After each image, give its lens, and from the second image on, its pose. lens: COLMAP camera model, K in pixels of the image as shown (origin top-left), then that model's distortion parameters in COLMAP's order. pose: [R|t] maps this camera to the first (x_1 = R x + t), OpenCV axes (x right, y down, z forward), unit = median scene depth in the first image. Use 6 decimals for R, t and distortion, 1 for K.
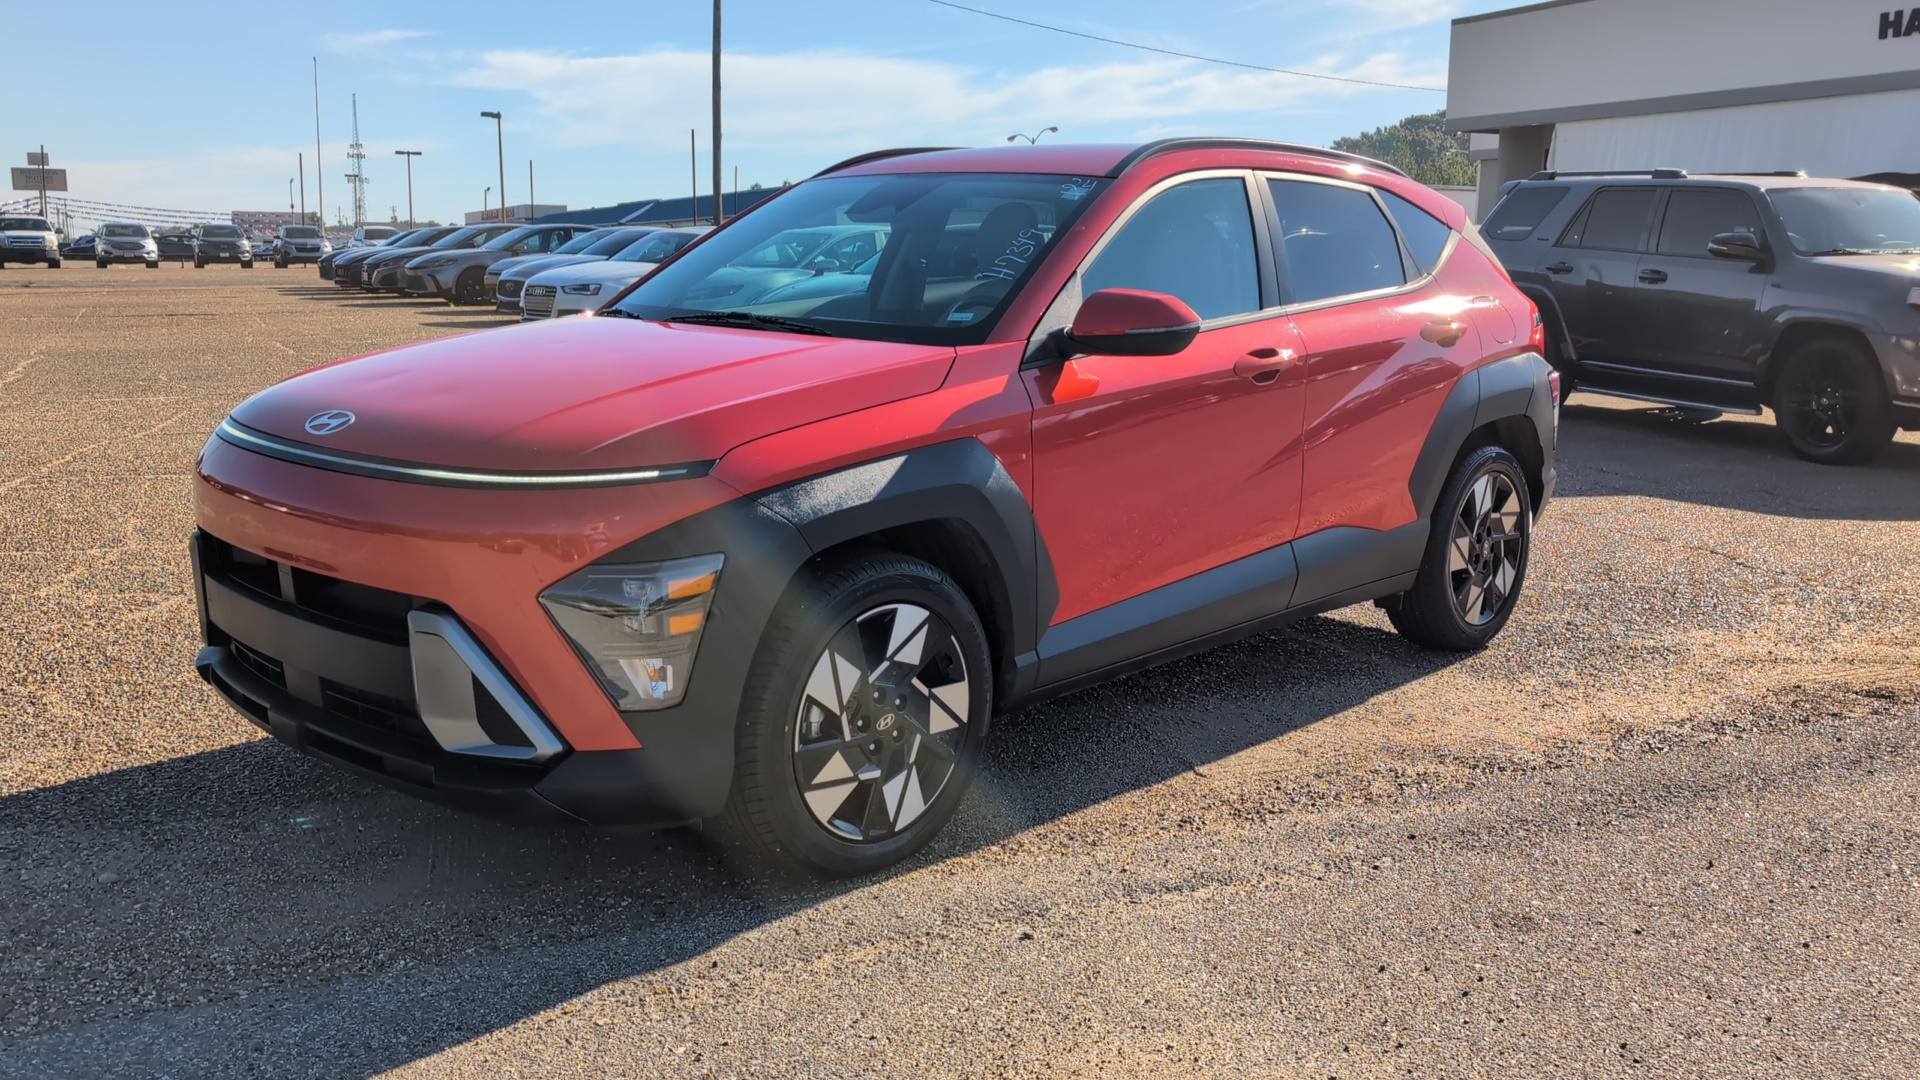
lens RADIAL K [[1624.5, 0, 960.0], [0, 1624.5, 540.0], [0, 0, 1]] dist [0.049008, -0.075851]
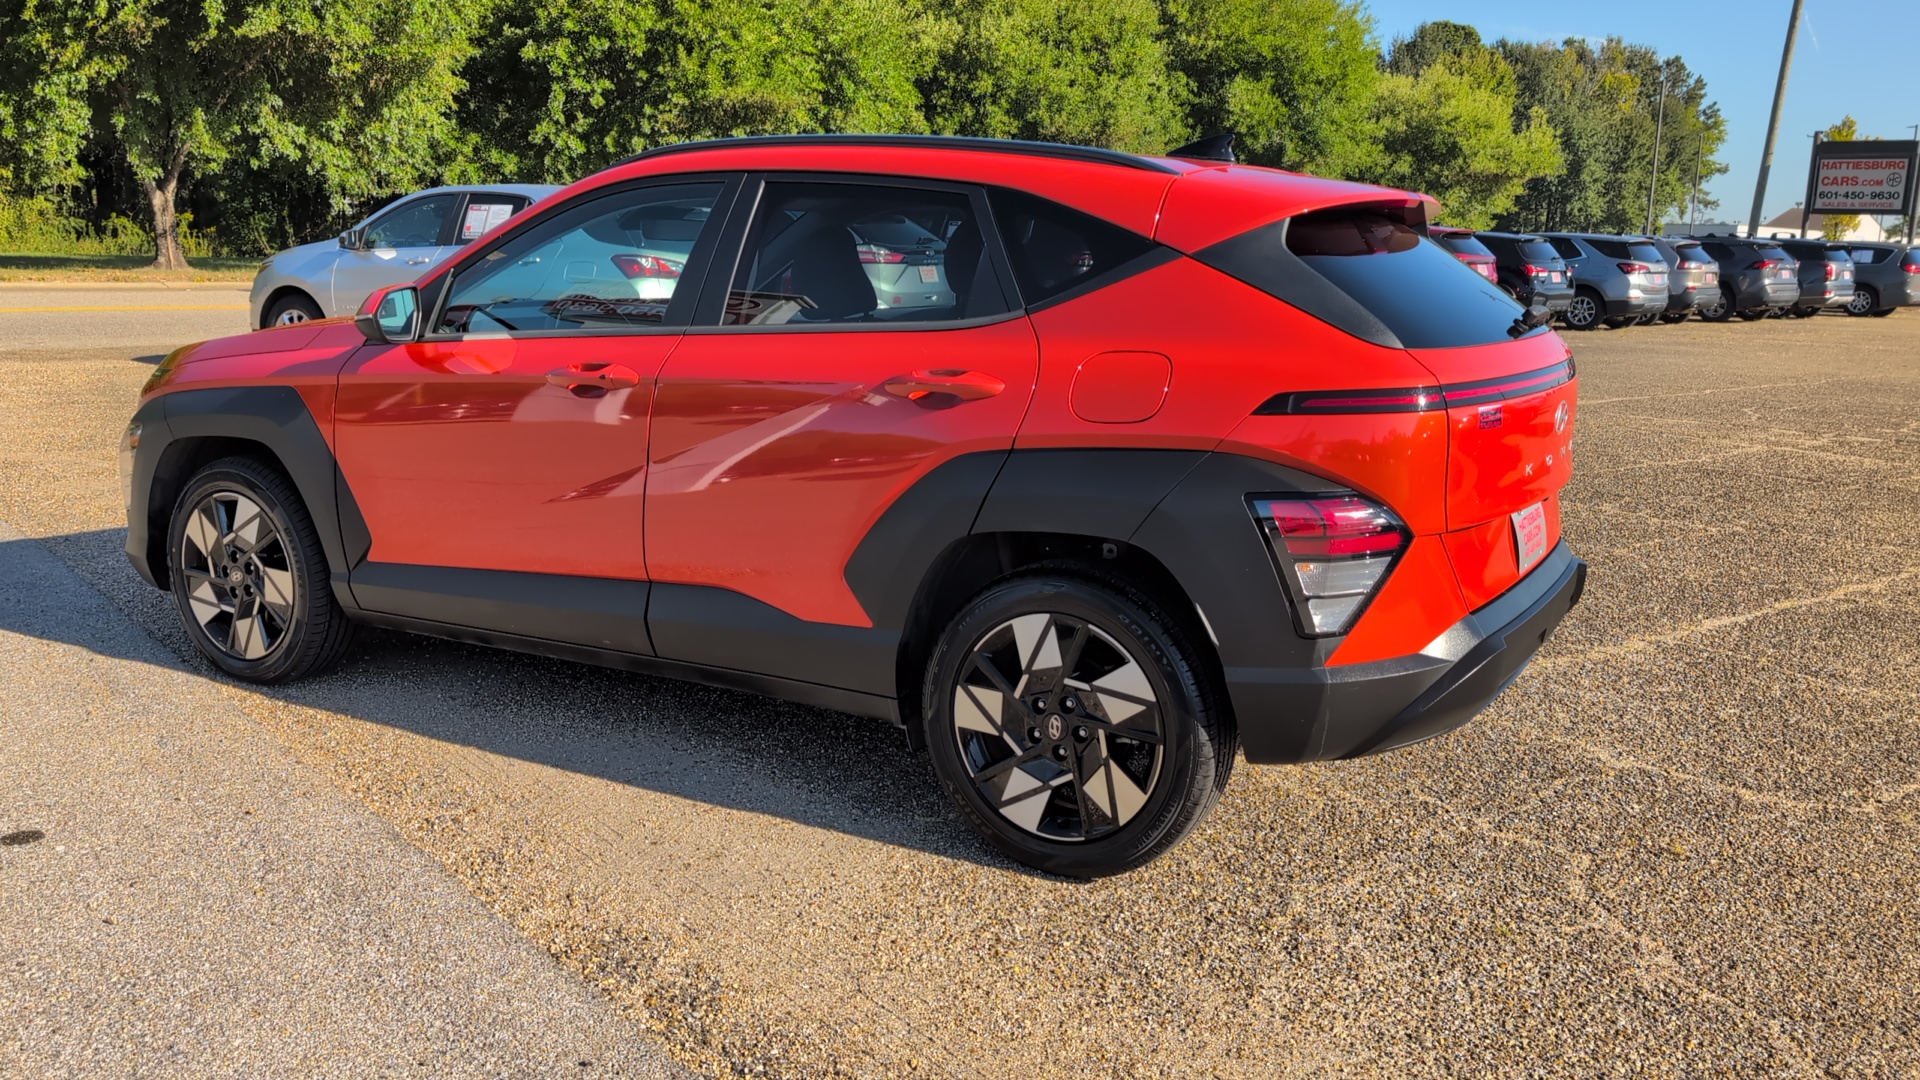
lens RADIAL K [[1624.5, 0, 960.0], [0, 1624.5, 540.0], [0, 0, 1]] dist [0.049008, -0.075851]
pose [[0.235758, 0.179011, -0.955182, 1.433245], [-0.197886, 0.971138, 0.133159, -0.229485], [0.951451, 0.157624, 0.264377, 1.194953]]
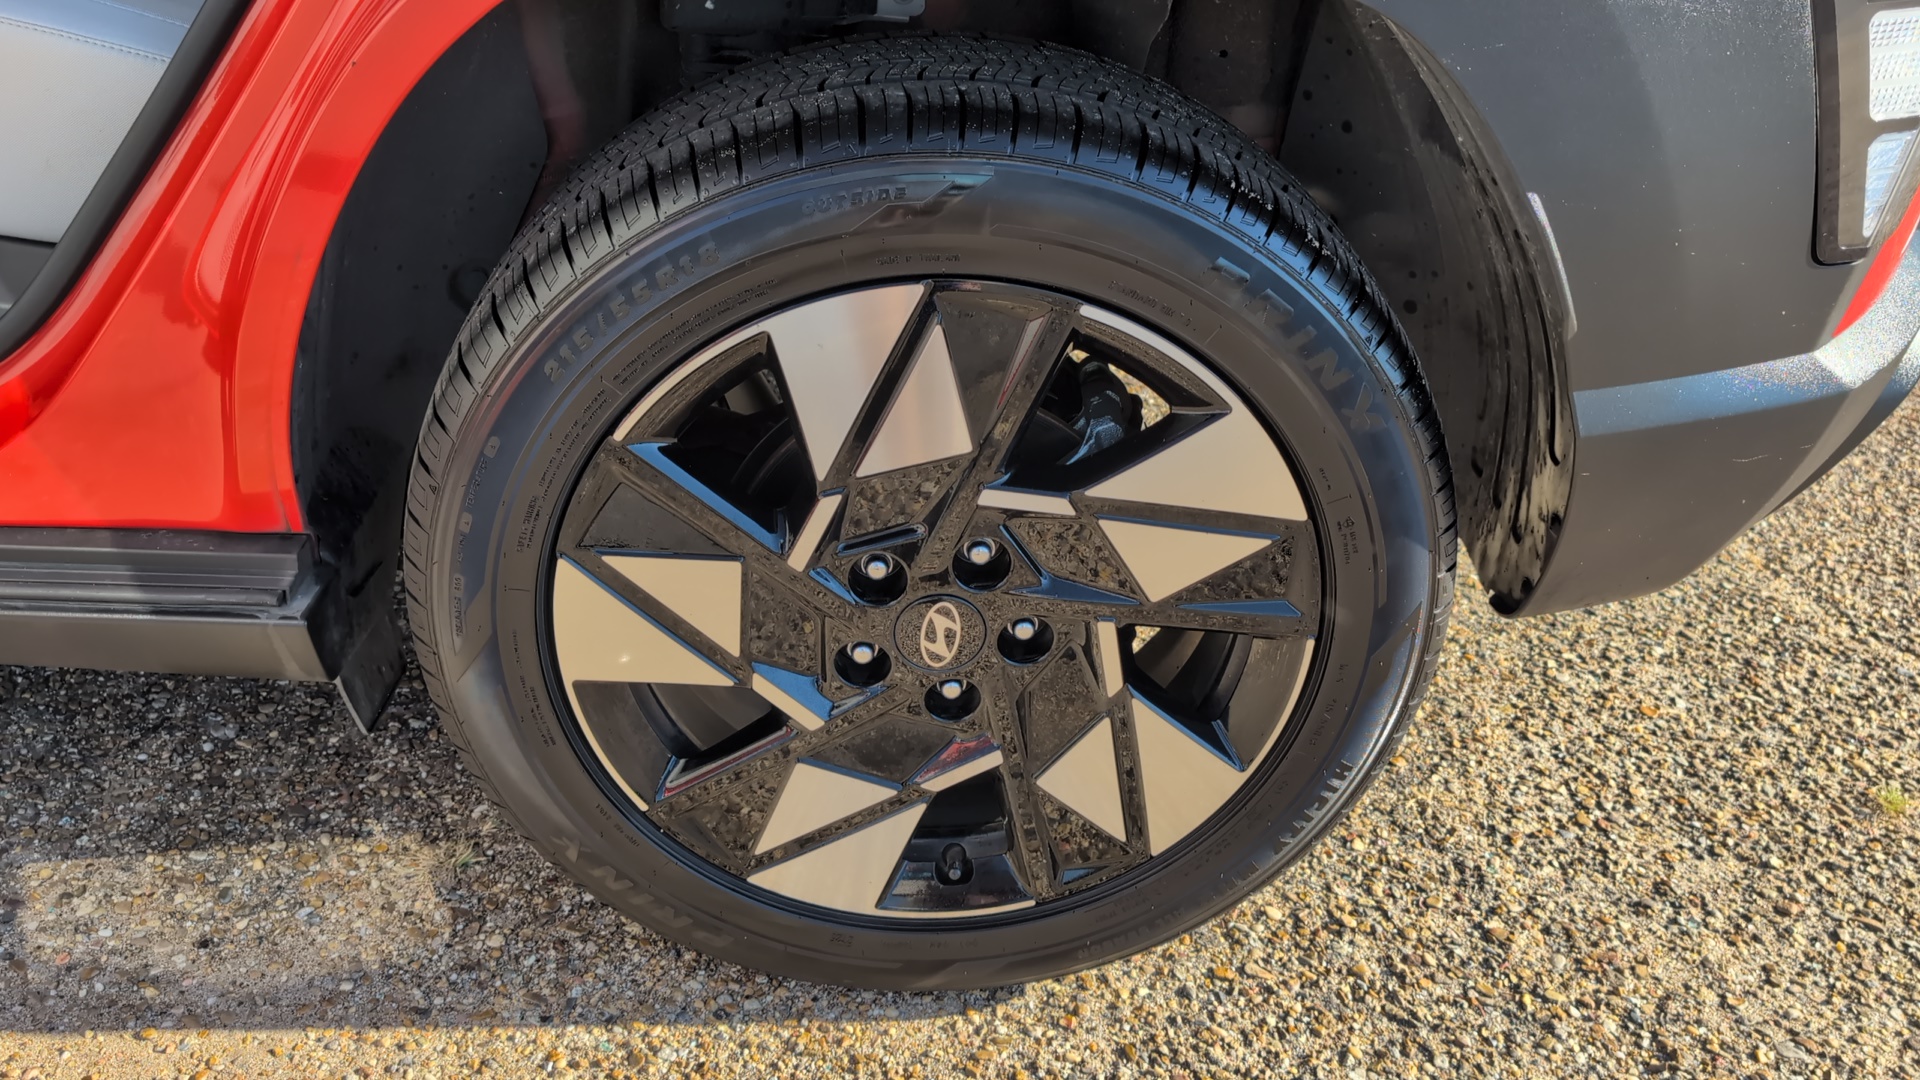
lens RADIAL K [[1624.5, 0, 960.0], [0, 1624.5, 540.0], [0, 0, 1]] dist [0.049008, -0.075851]
pose [[0.720806, 0.391247, -0.572158, 0.670111], [-0.177099, 0.902018, 0.393699, -0.131765], [0.670130, -0.182452, 0.719470, 1.320798]]
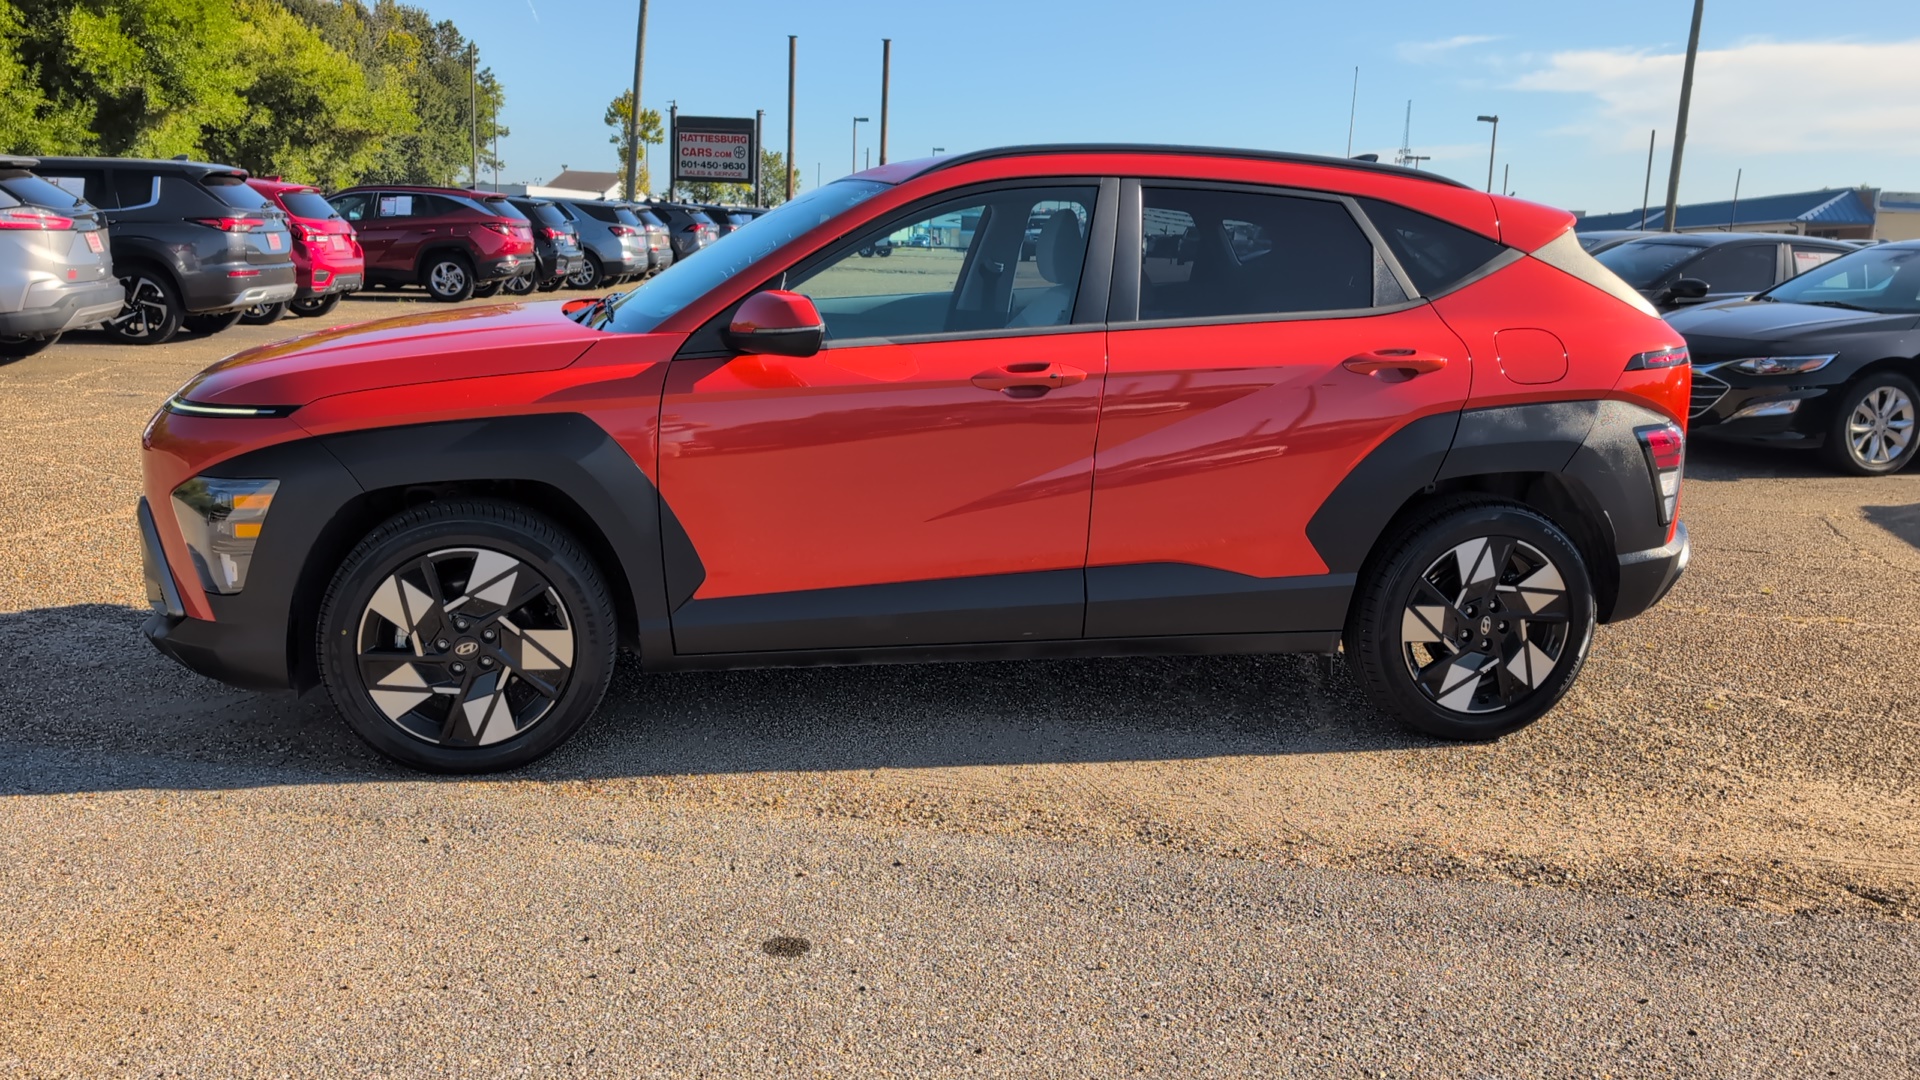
lens RADIAL K [[1624.5, 0, 960.0], [0, 1624.5, 540.0], [0, 0, 1]] dist [0.049008, -0.075851]
pose [[0.819733, 0.128027, -0.558253, 0.871142], [-0.129375, 0.990895, 0.037273, -0.053699], [0.557942, 0.041671, 0.828833, 0.219667]]
